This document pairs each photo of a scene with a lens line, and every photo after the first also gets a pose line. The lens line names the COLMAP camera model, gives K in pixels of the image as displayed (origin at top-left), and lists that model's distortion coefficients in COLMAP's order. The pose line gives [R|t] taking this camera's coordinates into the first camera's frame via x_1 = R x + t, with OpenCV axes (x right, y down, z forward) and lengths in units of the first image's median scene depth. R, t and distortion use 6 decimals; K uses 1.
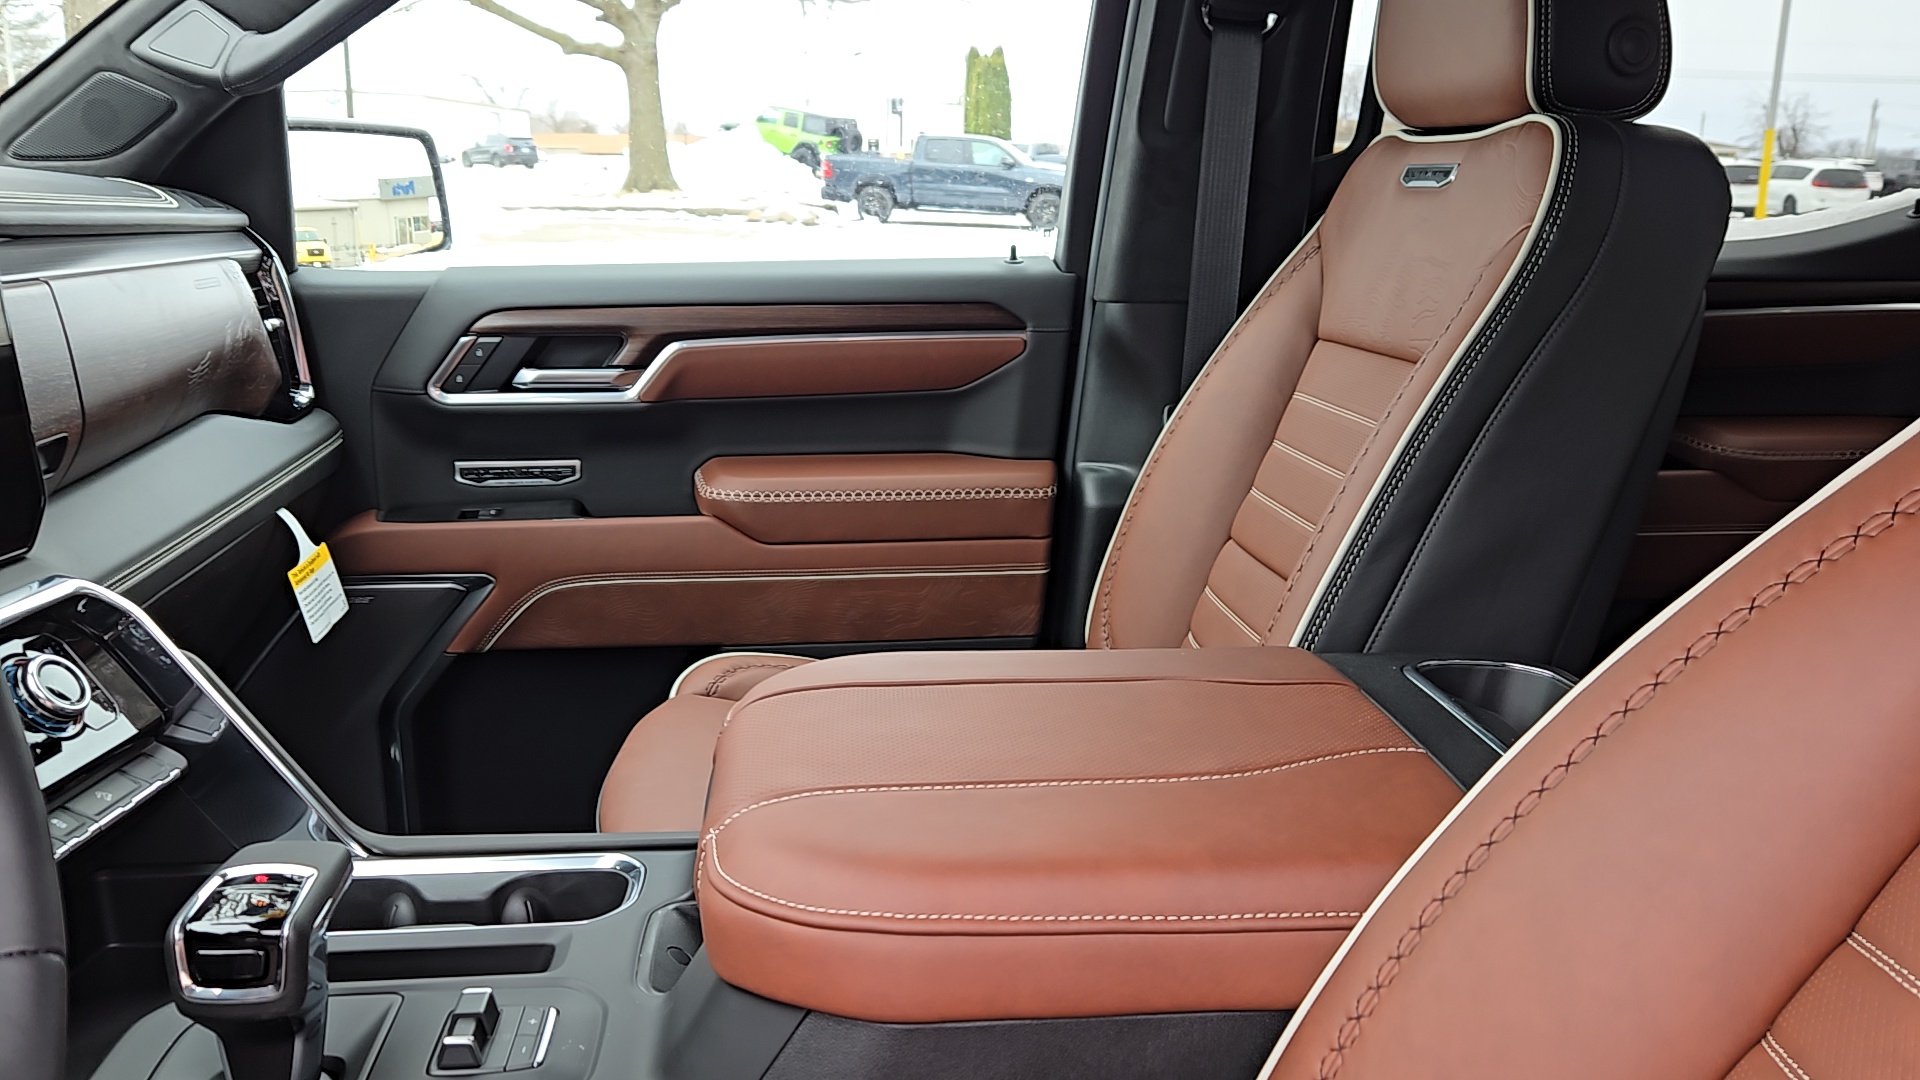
lens RADIAL K [[1556.7, 0, 960.0], [0, 1556.7, 540.0], [0, 0, 1]] dist [0.021638, -0.004833]
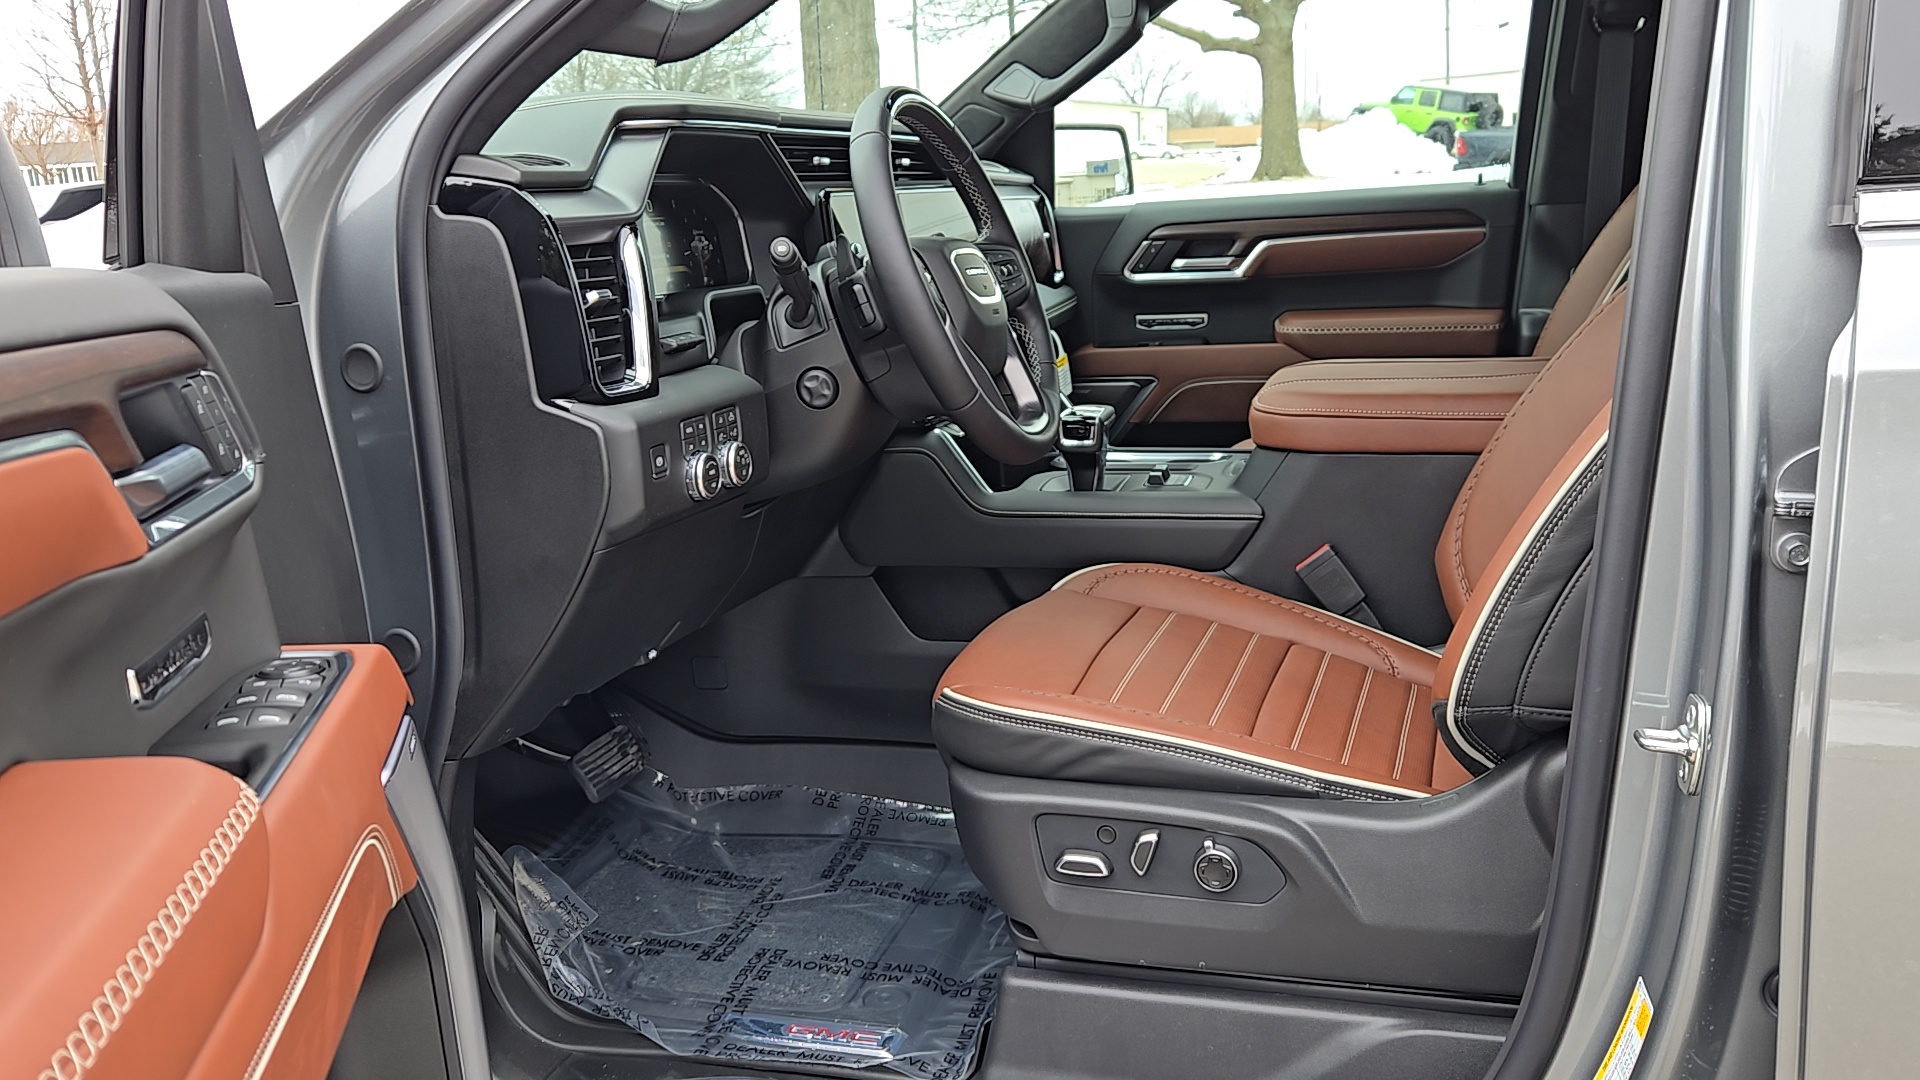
lens RADIAL K [[1602.0, 0, 953.3], [0, 1602.0, 534.0], [0, 0, 1]] dist [0.020054, -0.003097]
pose [[0.924028, 0.035833, -0.380642, 0.174882], [-0.037398, 0.999295, 0.003286, 0.193815], [0.380491, 0.011199, 0.924717, -0.719407]]
